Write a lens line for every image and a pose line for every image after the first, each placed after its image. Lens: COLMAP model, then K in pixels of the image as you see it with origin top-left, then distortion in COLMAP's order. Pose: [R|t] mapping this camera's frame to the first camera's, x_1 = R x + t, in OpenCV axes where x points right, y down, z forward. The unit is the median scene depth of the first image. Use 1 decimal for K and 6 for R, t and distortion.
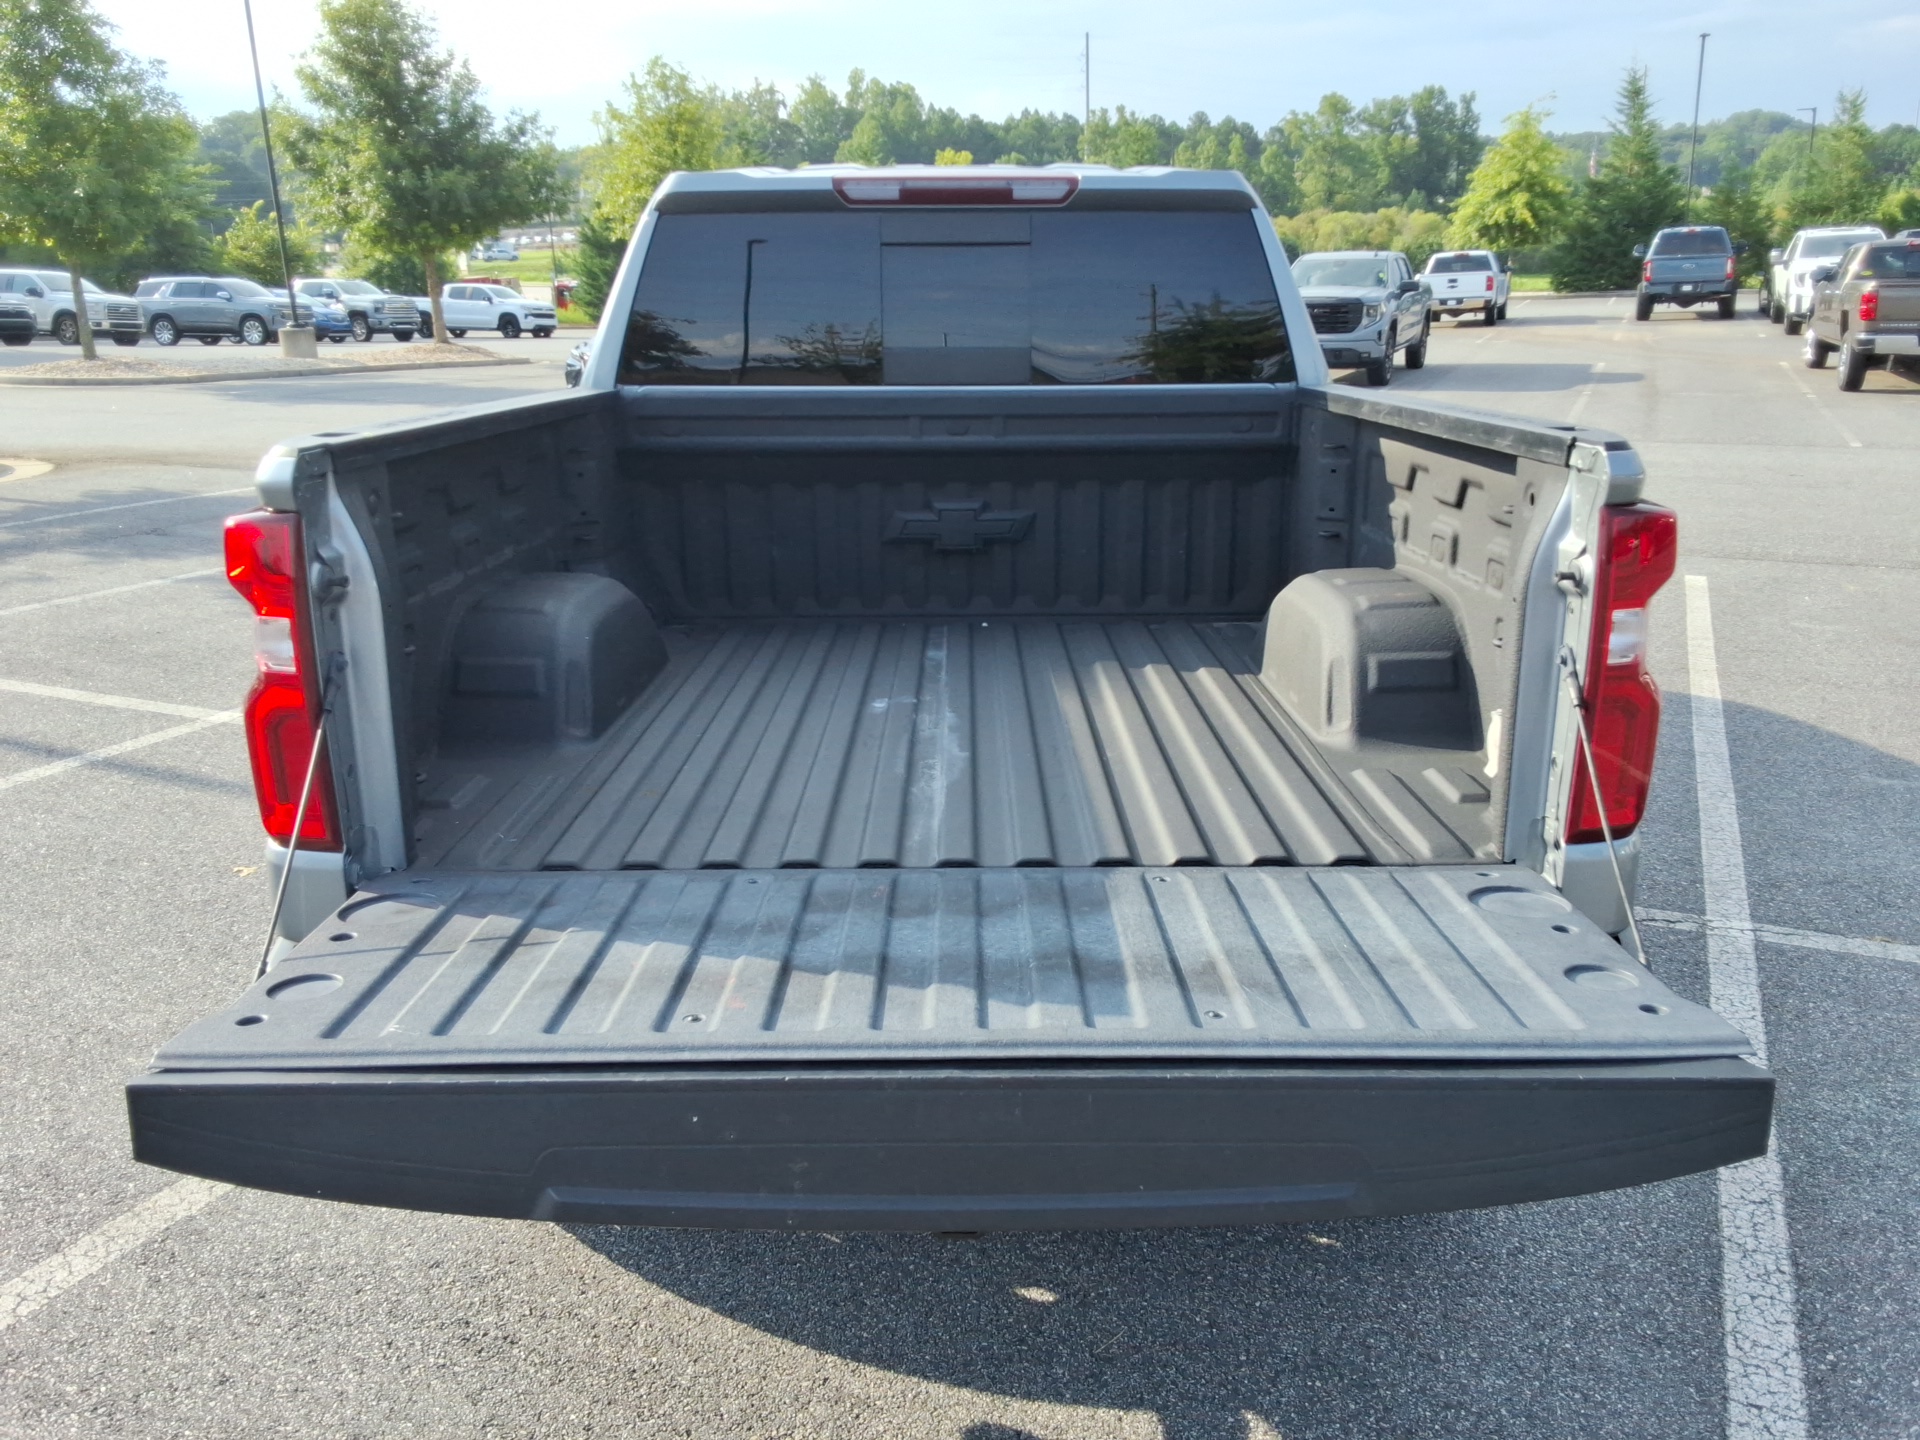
lens RADIAL K [[1541.5, 0, 983.5], [0, 1541.5, 691.4], [0, 0, 1]] dist [0.107093, -0.170494]
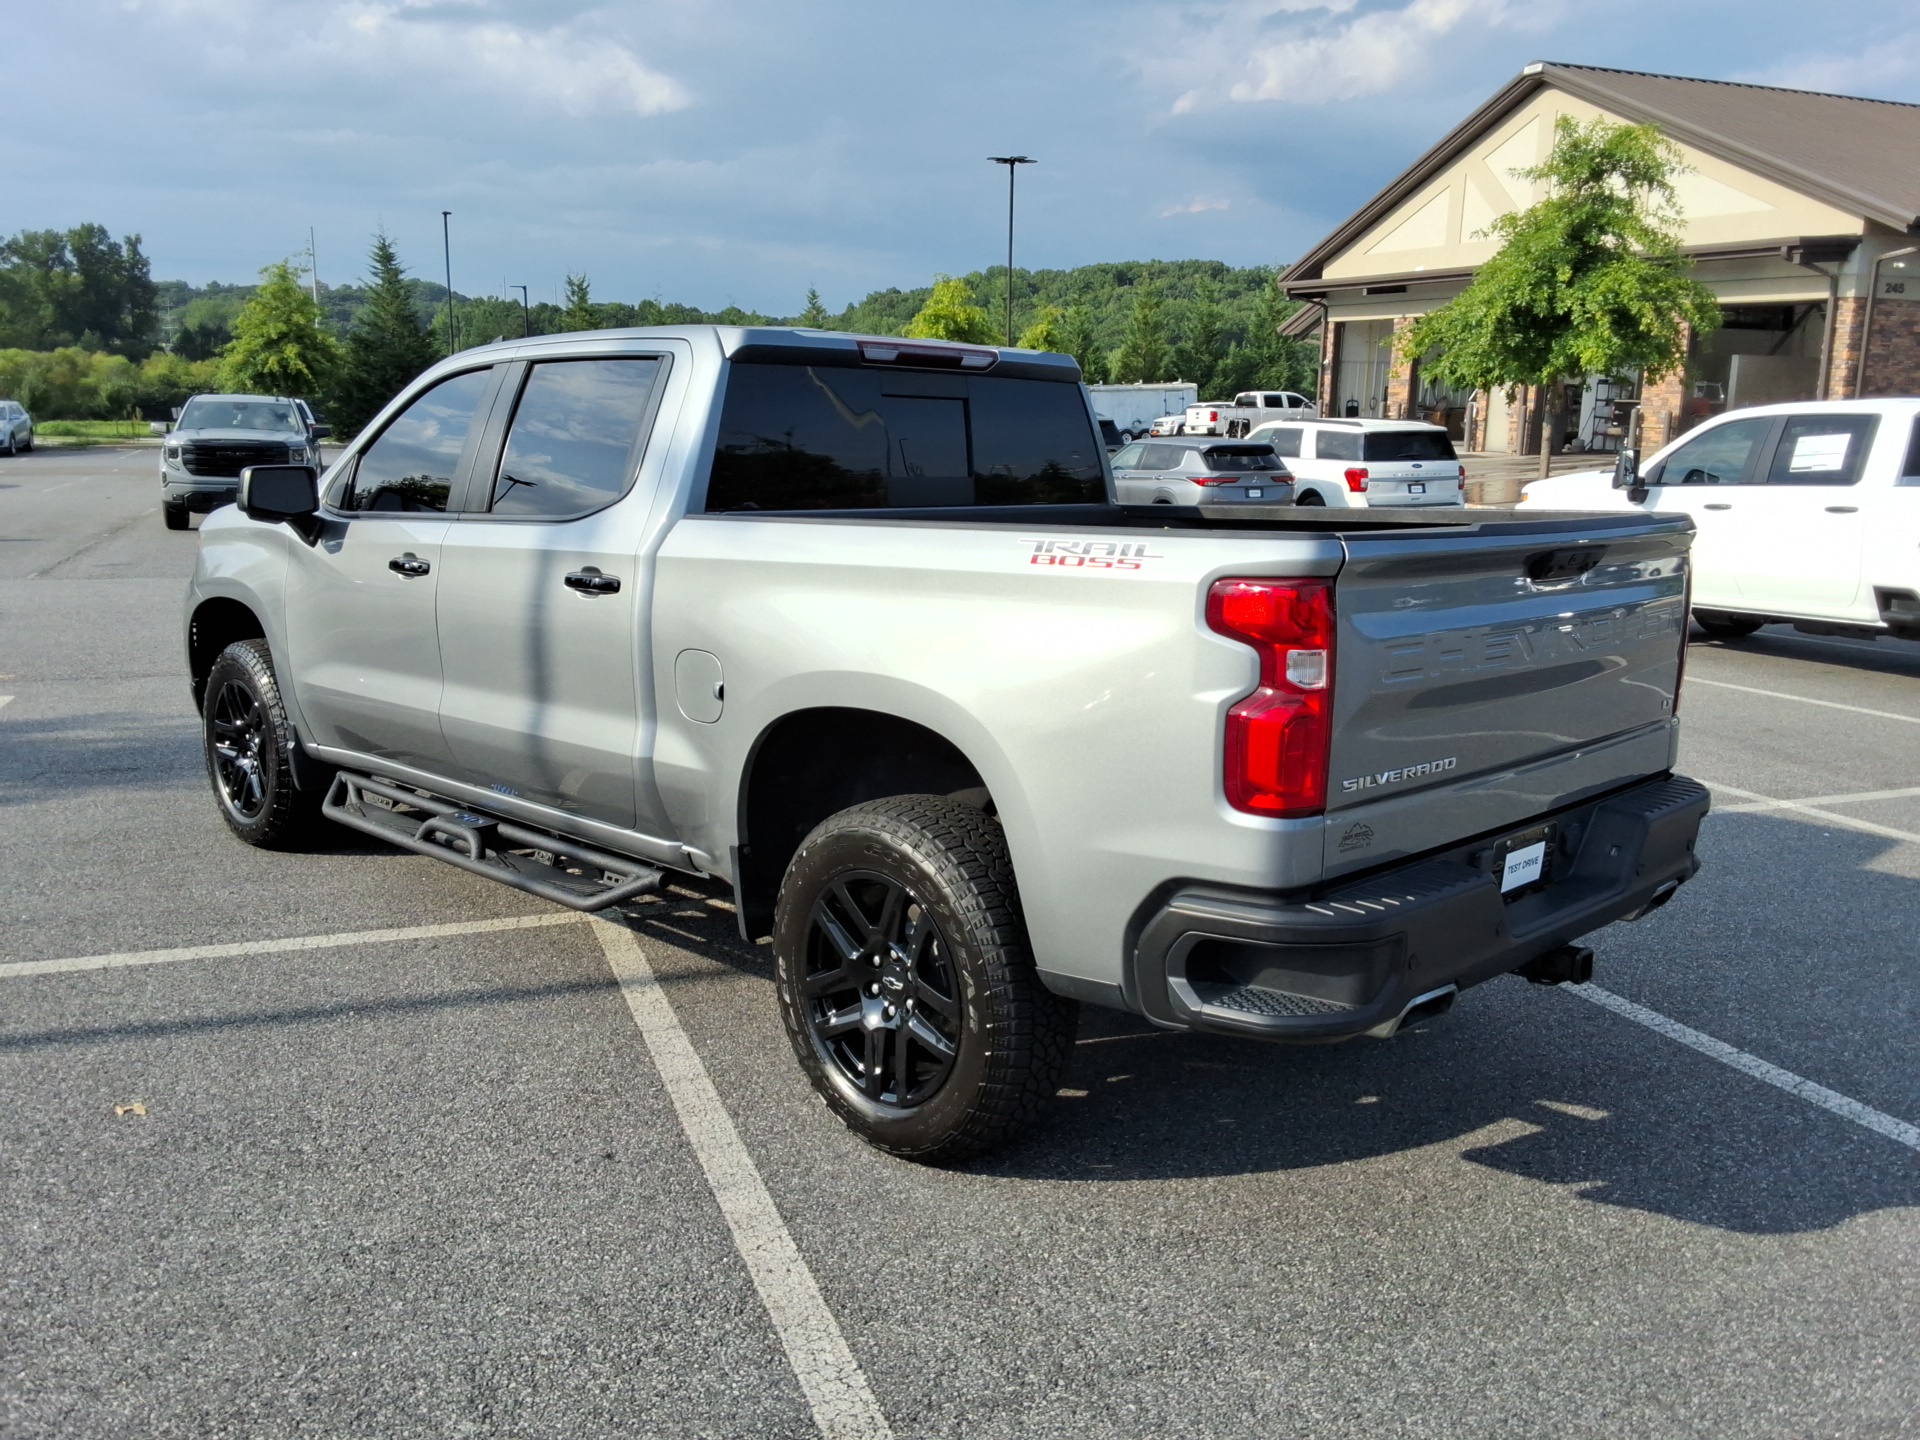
lens RADIAL K [[1541.5, 0, 968.1], [0, 1541.5, 691.8], [0, 0, 1]] dist [0.107093, -0.170494]
pose [[0.716506, -0.095161, 0.691060, -0.118738], [0.158243, 0.986999, -0.028157, -0.001353], [-0.679396, 0.129530, 0.722249, 0.013491]]
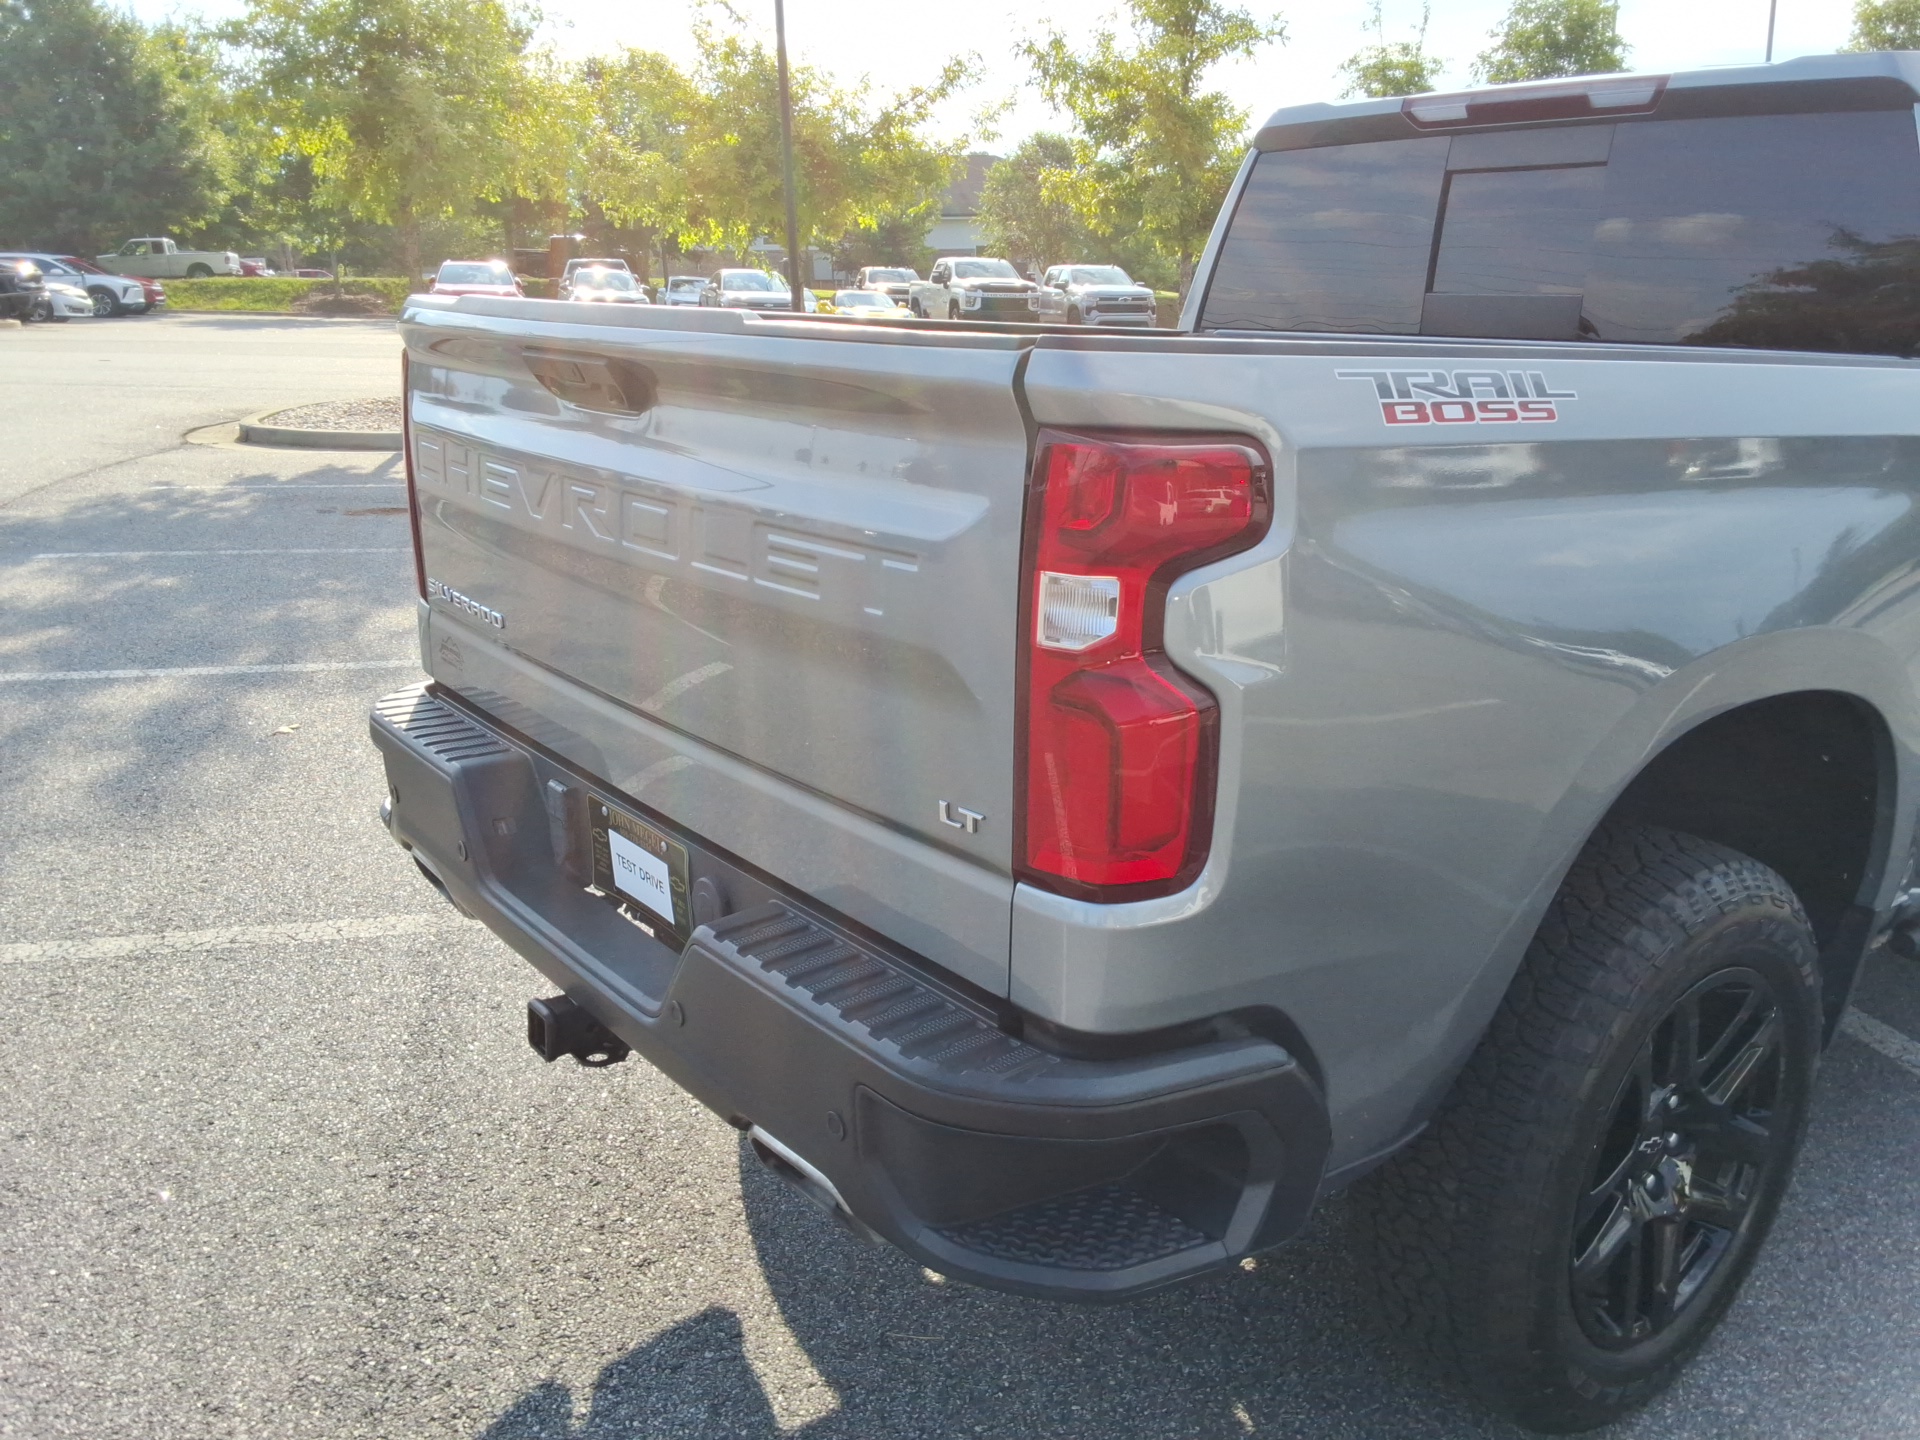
lens RADIAL K [[1541.5, 0, 981.3], [0, 1541.5, 695.0], [0, 0, 1]] dist [0.107093, -0.170494]
pose [[0.615830, 0.216303, -0.757606, 0.066606], [-0.224180, 0.969936, 0.094698, -0.003944], [0.755313, 0.111523, 0.645806, 0.037173]]
